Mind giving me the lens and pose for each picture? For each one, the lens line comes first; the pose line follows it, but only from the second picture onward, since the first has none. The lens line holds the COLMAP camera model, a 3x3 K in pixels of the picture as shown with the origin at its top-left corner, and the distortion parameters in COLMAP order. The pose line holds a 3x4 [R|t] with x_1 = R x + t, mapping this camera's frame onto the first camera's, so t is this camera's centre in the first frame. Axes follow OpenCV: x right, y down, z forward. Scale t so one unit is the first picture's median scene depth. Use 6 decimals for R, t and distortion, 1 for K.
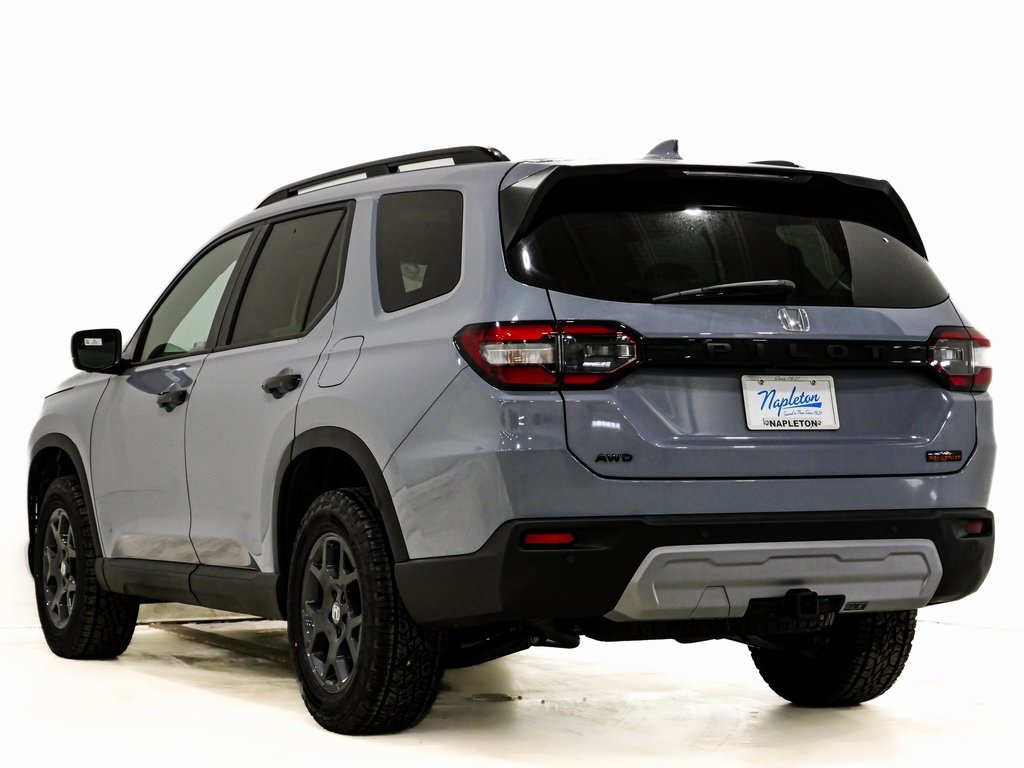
lens RADIAL K [[2623.7, 0, 513.8], [0, 2623.7, 380.2], [0, 0, 1]] dist [0.048505, 0.000000]
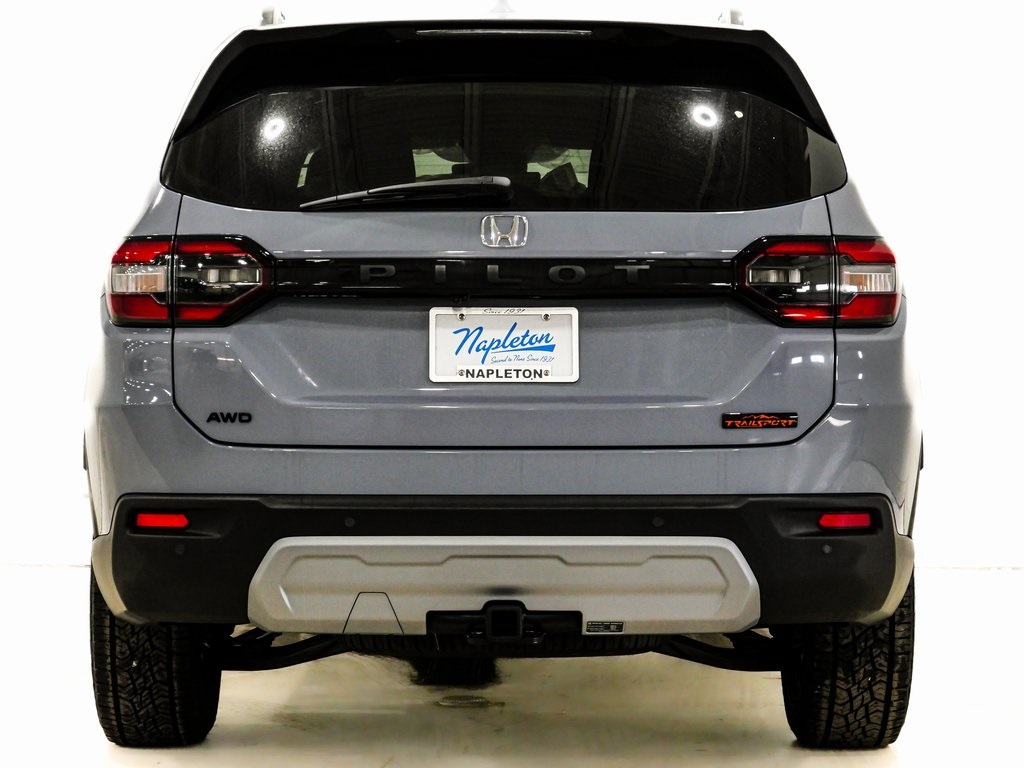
lens RADIAL K [[2775.2, 0, 507.5], [0, 2775.2, 379.3], [0, 0, 1]] dist [0.000153, 0.000000]
pose [[0.892043, 0.017272, -0.451620, 0.451151], [0.002346, 0.999079, 0.042841, -0.014808], [0.451944, -0.039275, 0.891181, 0.311430]]
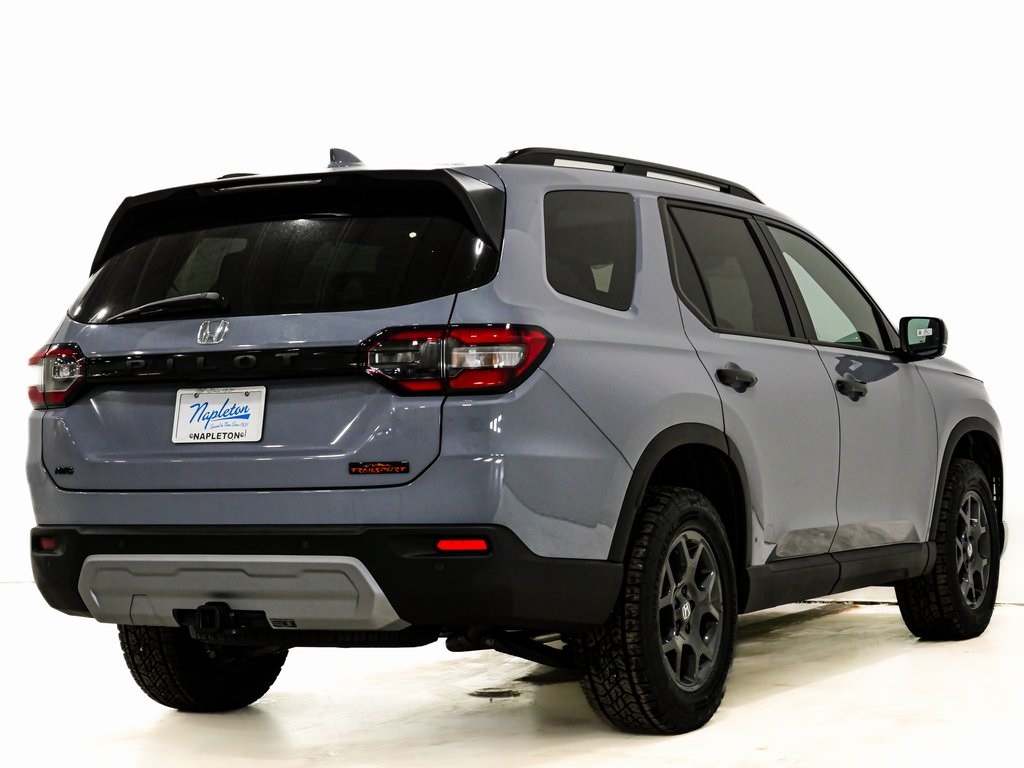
lens RADIAL K [[2354.9, 0, 516.4], [0, 2354.9, 389.9], [0, 0, 1]] dist [-0.069665, 0.000000]
pose [[0.565656, -0.020038, -0.824398, 0.899160], [0.037227, 0.999306, 0.001254, 0.002091], [0.823800, -0.031399, 0.566010, 0.583857]]
